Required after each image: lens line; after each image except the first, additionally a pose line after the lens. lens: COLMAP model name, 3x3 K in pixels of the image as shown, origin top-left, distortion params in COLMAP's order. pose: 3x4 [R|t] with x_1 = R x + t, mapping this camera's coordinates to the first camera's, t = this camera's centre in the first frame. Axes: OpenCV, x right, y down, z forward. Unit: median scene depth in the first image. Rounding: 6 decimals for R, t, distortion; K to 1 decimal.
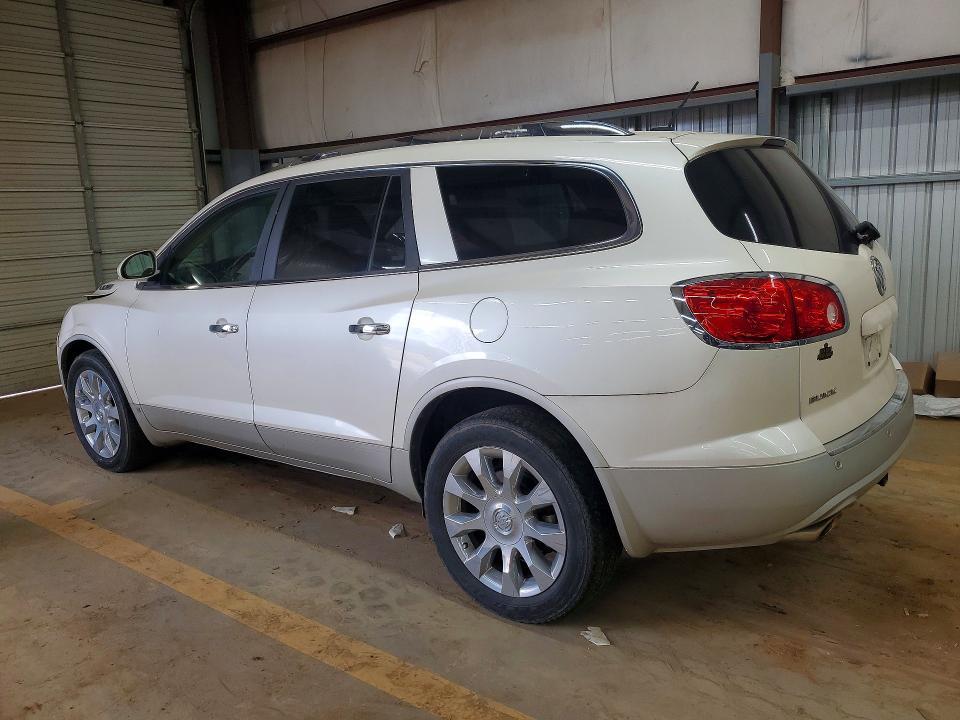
lens RADIAL K [[766.3, 0, 480.0], [0, 766.3, 360.0], [0, 0, 1]] dist [0.008783, 0.001475]
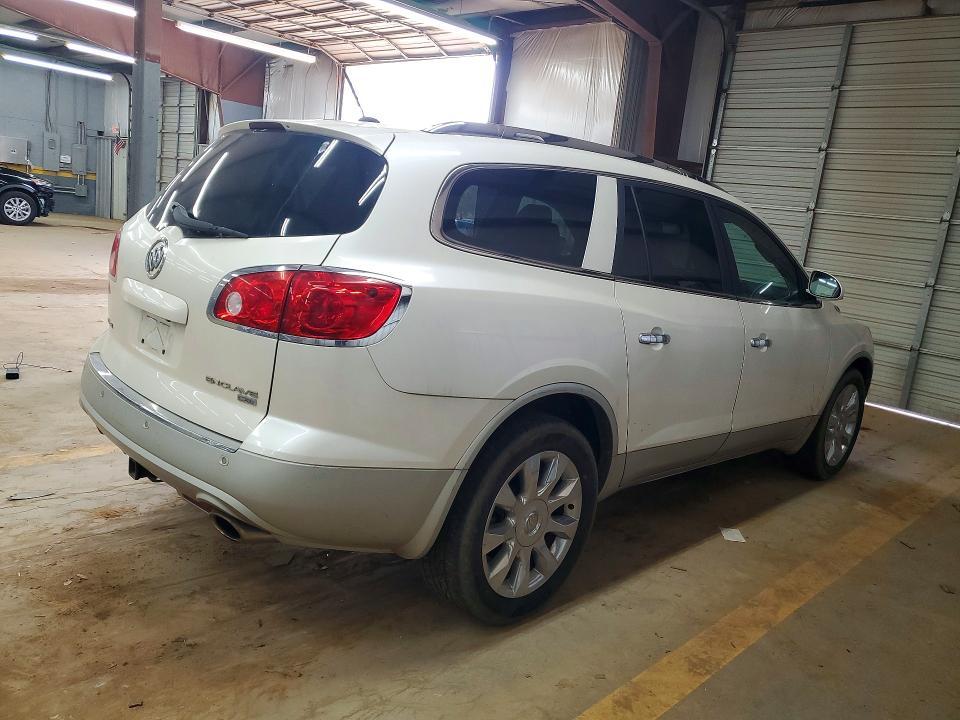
lens RADIAL K [[766.3, 0, 480.0], [0, 766.3, 360.0], [0, 0, 1]] dist [0.008783, 0.001475]
pose [[-0.161298, 0.224959, -0.960925, 1.286885], [-0.284977, 0.921581, 0.263584, -0.330658], [0.944866, 0.316357, -0.084541, 1.389370]]
